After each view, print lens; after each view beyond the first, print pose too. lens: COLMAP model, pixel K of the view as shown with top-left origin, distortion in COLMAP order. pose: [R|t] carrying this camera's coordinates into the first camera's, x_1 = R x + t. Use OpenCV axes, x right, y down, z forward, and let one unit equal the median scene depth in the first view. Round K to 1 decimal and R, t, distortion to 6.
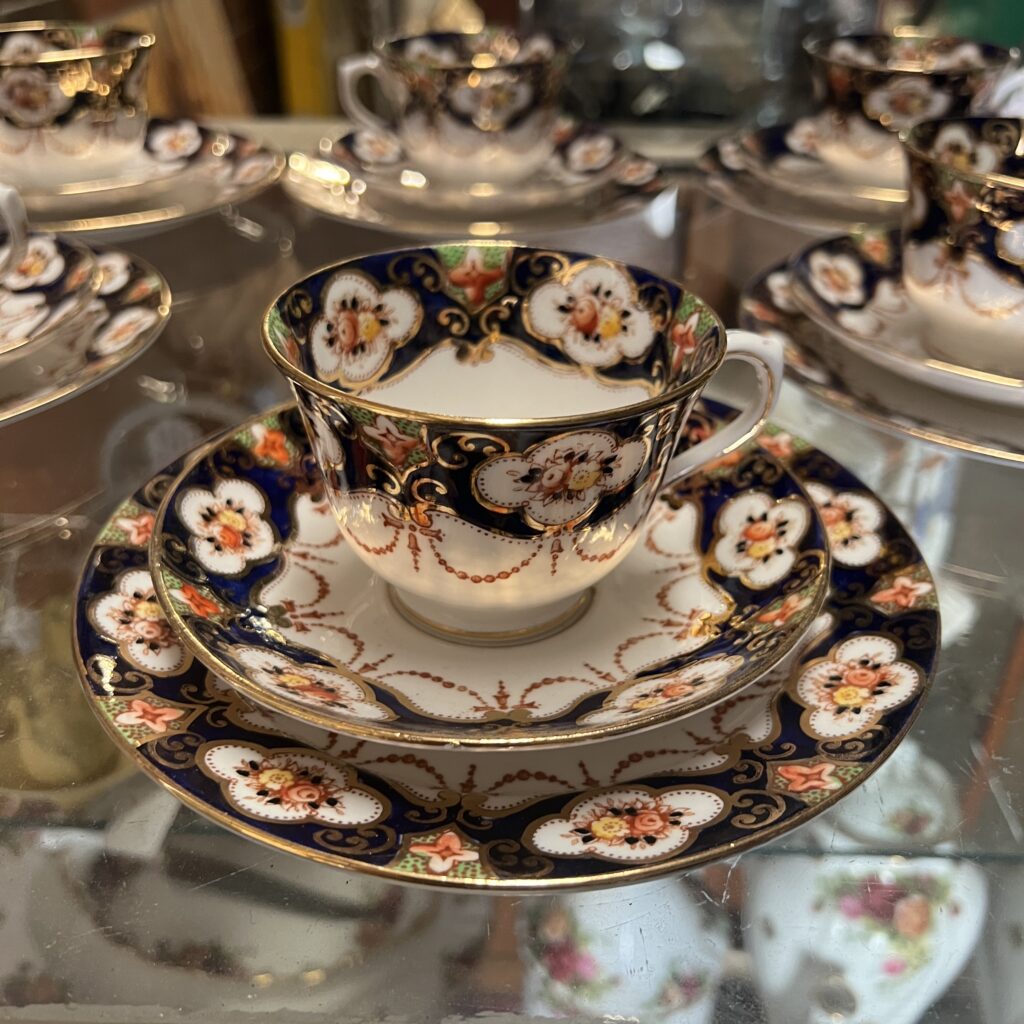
lens RADIAL K [[1004.4, 0, 512.0], [0, 1004.4, 512.0], [0, 0, 1]] dist [0.173564, -0.676359]
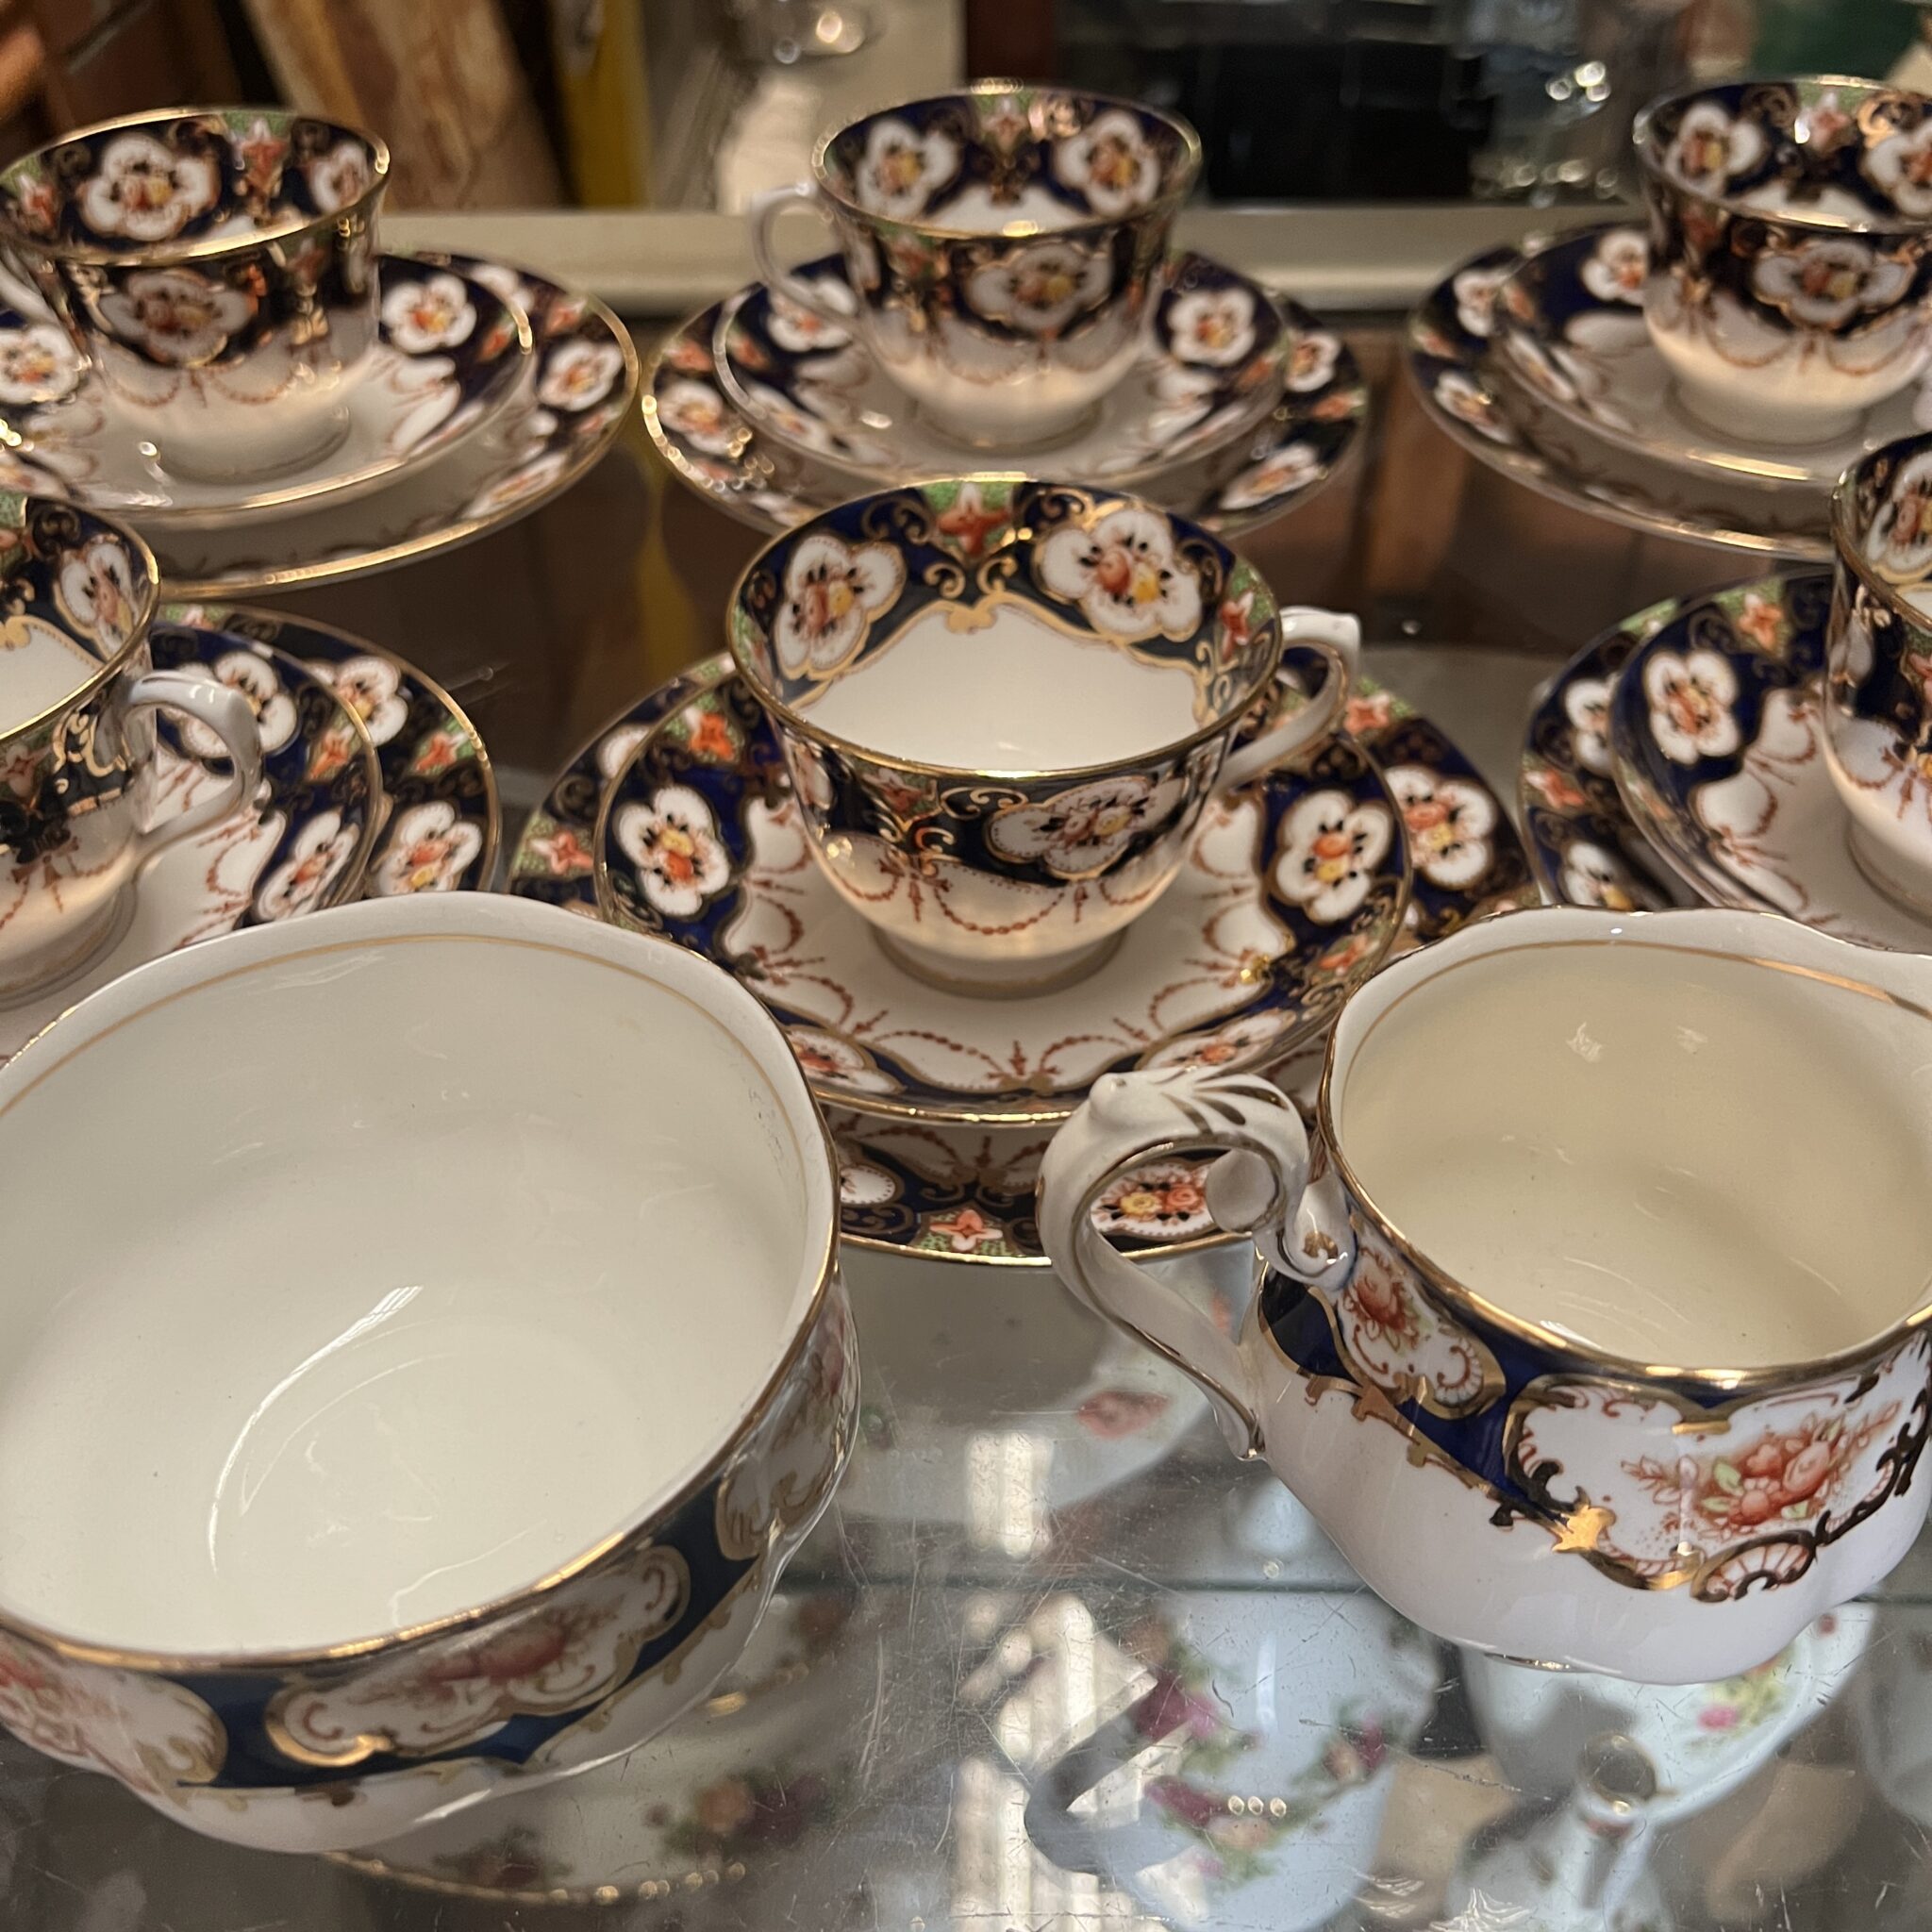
lens RADIAL K [[1782.6, 0, 966.0], [0, 1782.6, 966.0], [0, 0, 1]] dist [0.151363, -0.324133]
pose [[0.999759, -0.015433, -0.015581, -0.027674], [0.017900, 0.984735, 0.173140, -0.152350], [0.012671, -0.173378, 0.984774, -0.463739]]
